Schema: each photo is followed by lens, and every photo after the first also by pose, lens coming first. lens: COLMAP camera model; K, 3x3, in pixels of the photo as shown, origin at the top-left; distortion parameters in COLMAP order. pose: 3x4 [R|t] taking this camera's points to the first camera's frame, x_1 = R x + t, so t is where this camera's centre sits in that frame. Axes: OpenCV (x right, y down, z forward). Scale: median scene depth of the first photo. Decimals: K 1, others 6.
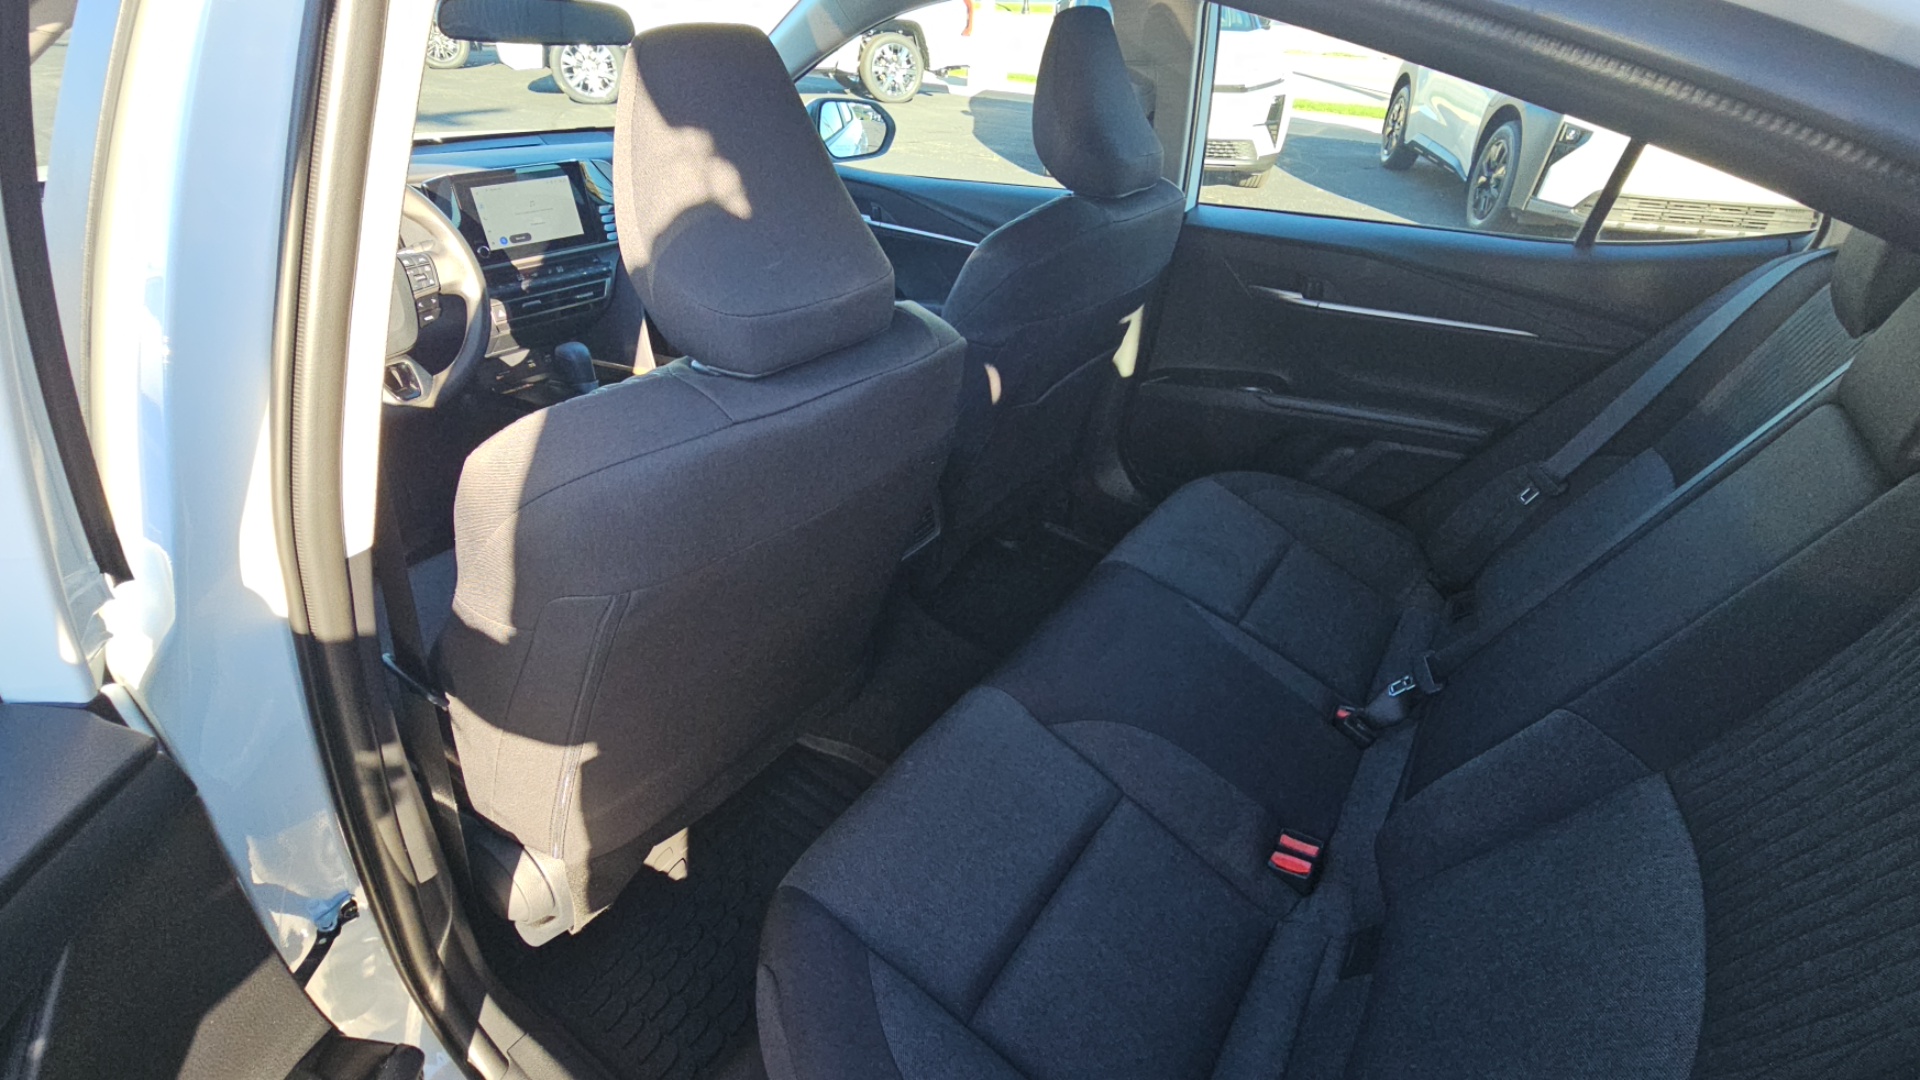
lens RADIAL K [[862.0, 0, 979.2], [0, 862.0, 545.0], [0, 0, 1]] dist [0.008212, -0.006534]
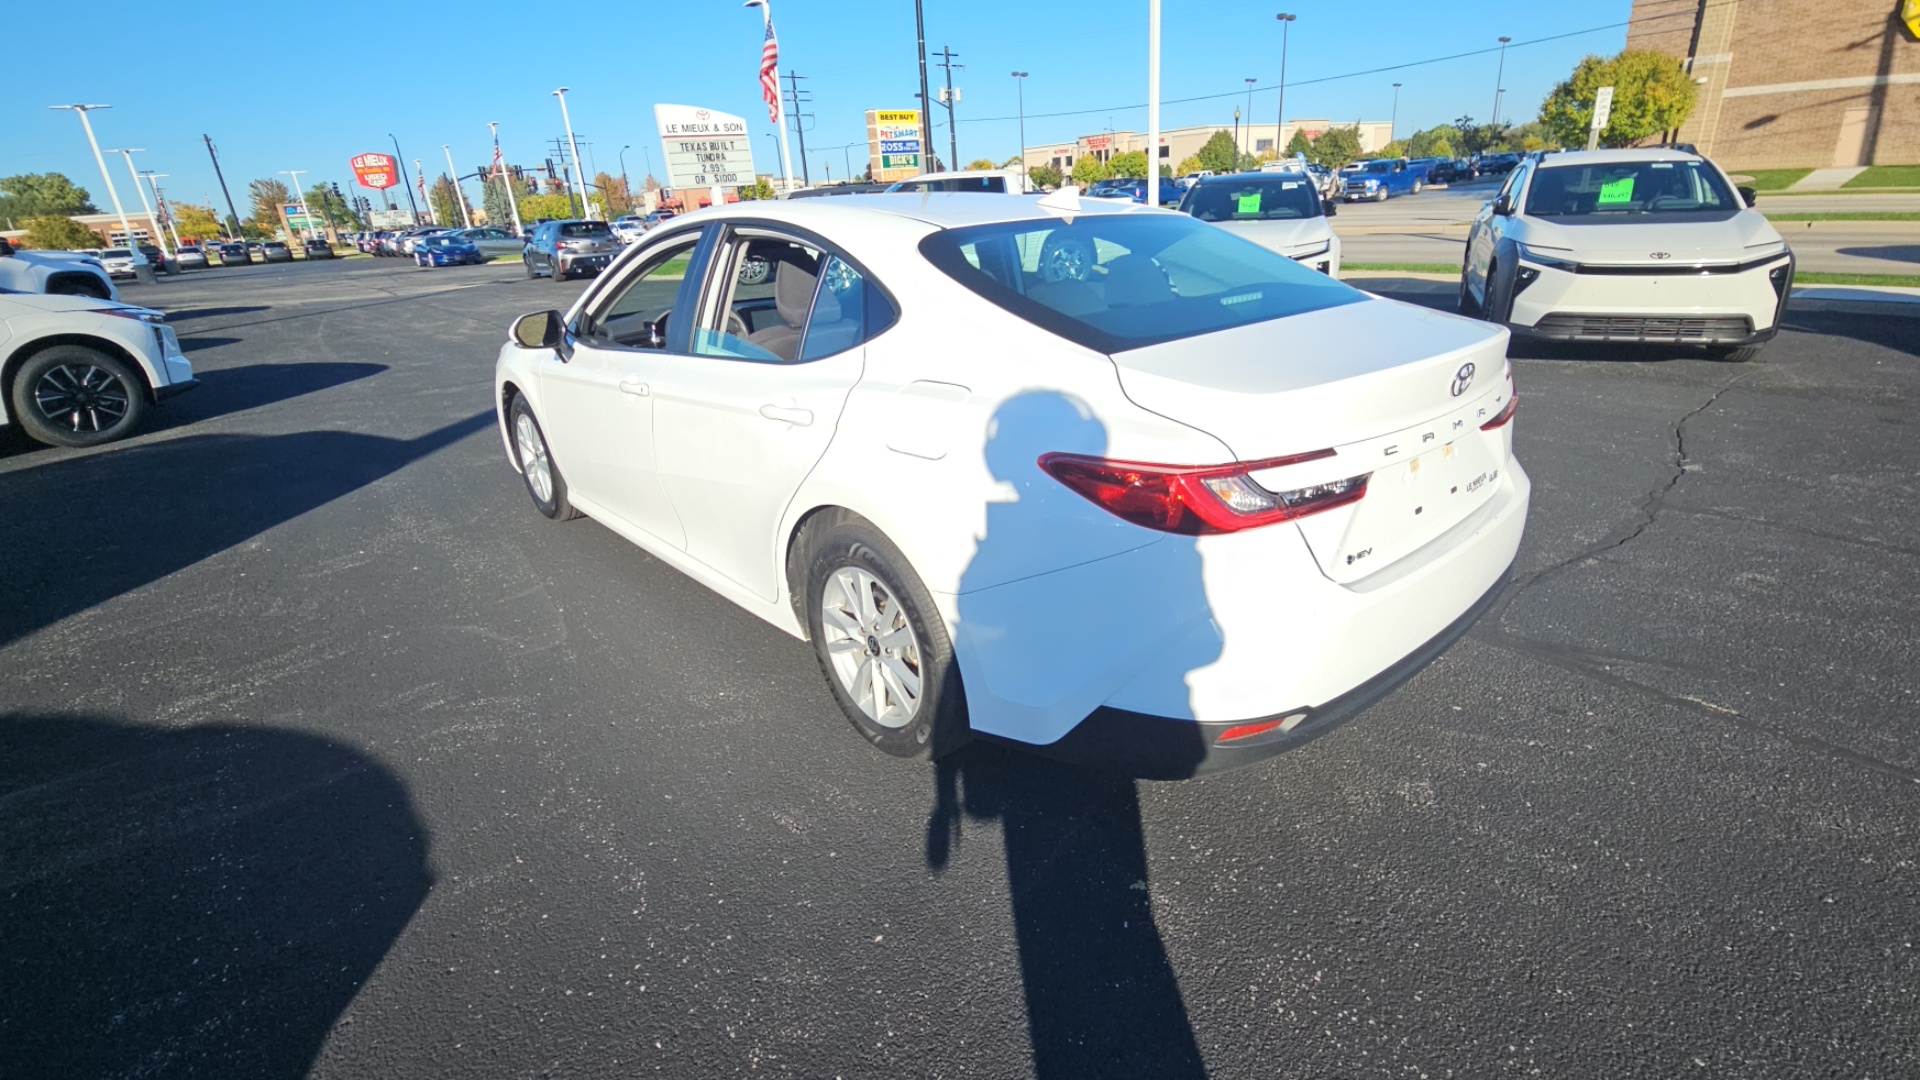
lens RADIAL K [[862.0, 0, 983.0], [0, 862.0, 546.2], [0, 0, 1]] dist [0.008212, -0.006534]
pose [[0.967826, 0.015665, -0.251134, 0.700453], [-0.062391, 0.981832, -0.179201, 0.641271], [0.243764, 0.189104, 0.951220, -1.089279]]
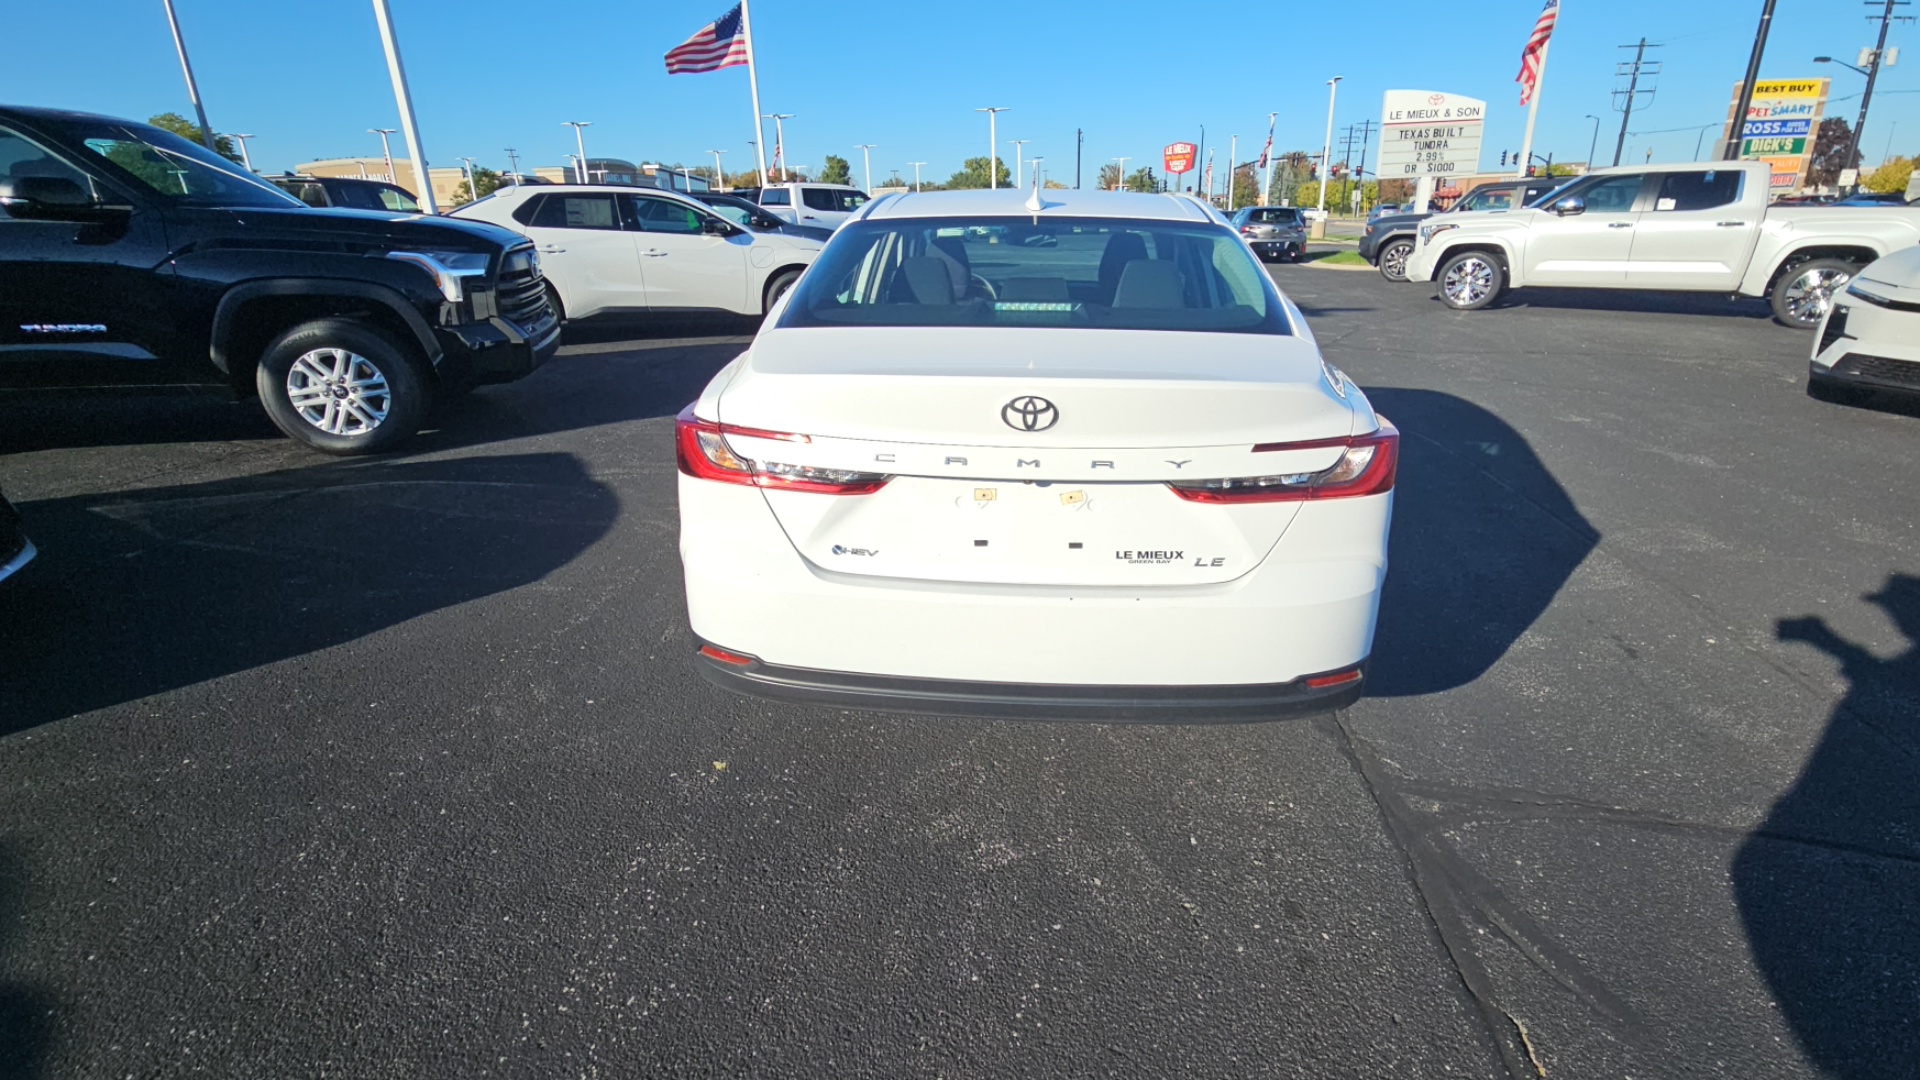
lens RADIAL K [[862.0, 0, 976.4], [0, 862.0, 547.8], [0, 0, 1]] dist [0.008212, -0.006534]
pose [[0.496885, 0.280260, -0.821316, 1.850465], [-0.448138, 0.893328, 0.033715, 0.325826], [0.743154, 0.351310, 0.569476, -0.482129]]
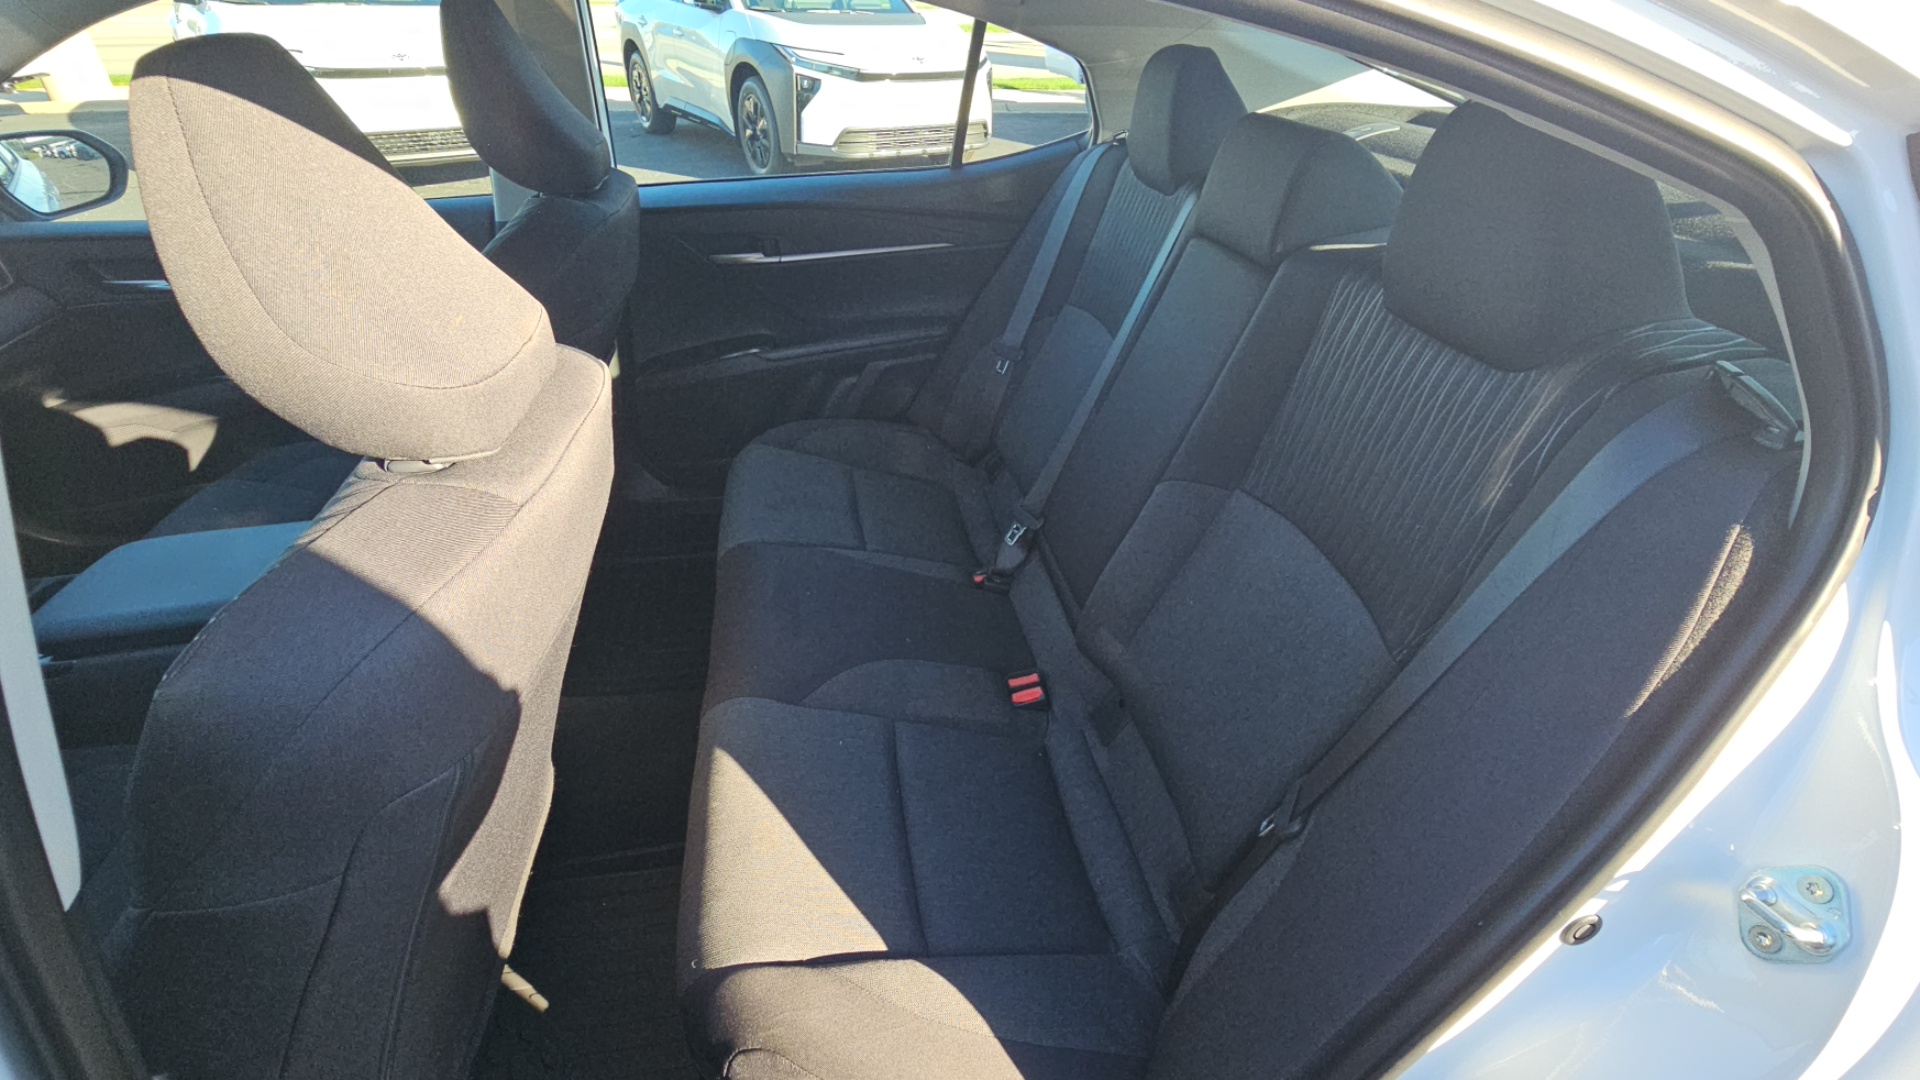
lens RADIAL K [[862.0, 0, 974.3], [0, 862.0, 546.5], [0, 0, 1]] dist [0.008212, -0.006534]
pose [[0.713176, -0.403302, 0.573348, -0.180373], [0.386394, 0.908612, 0.158505, -0.026082], [-0.584876, 0.108496, 0.803833, 0.024546]]
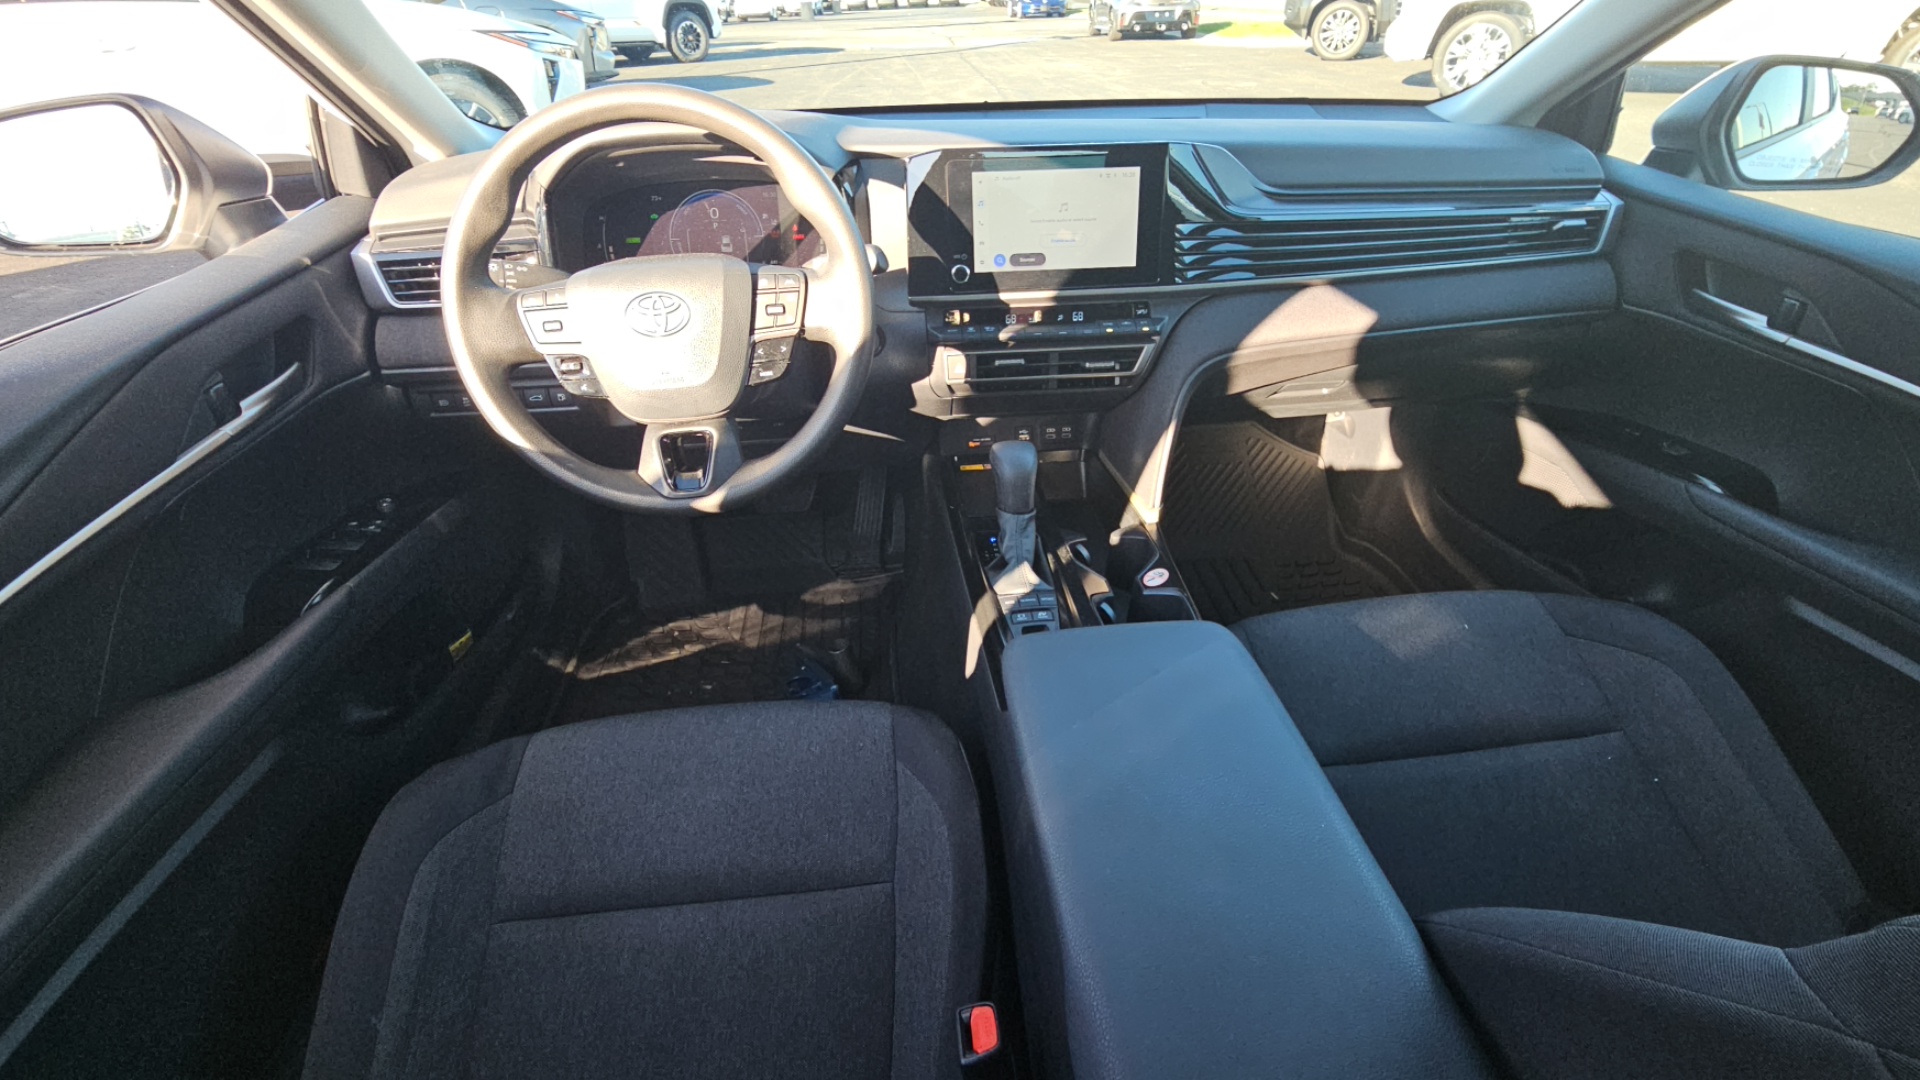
lens RADIAL K [[862.0, 0, 980.1], [0, 862.0, 543.8], [0, 0, 1]] dist [0.008212, -0.006534]
pose [[0.650917, 0.372210, -0.661640, -0.063496], [-0.372095, 0.916109, 0.149299, -0.227064], [0.661705, 0.149012, 0.734808, 0.506515]]
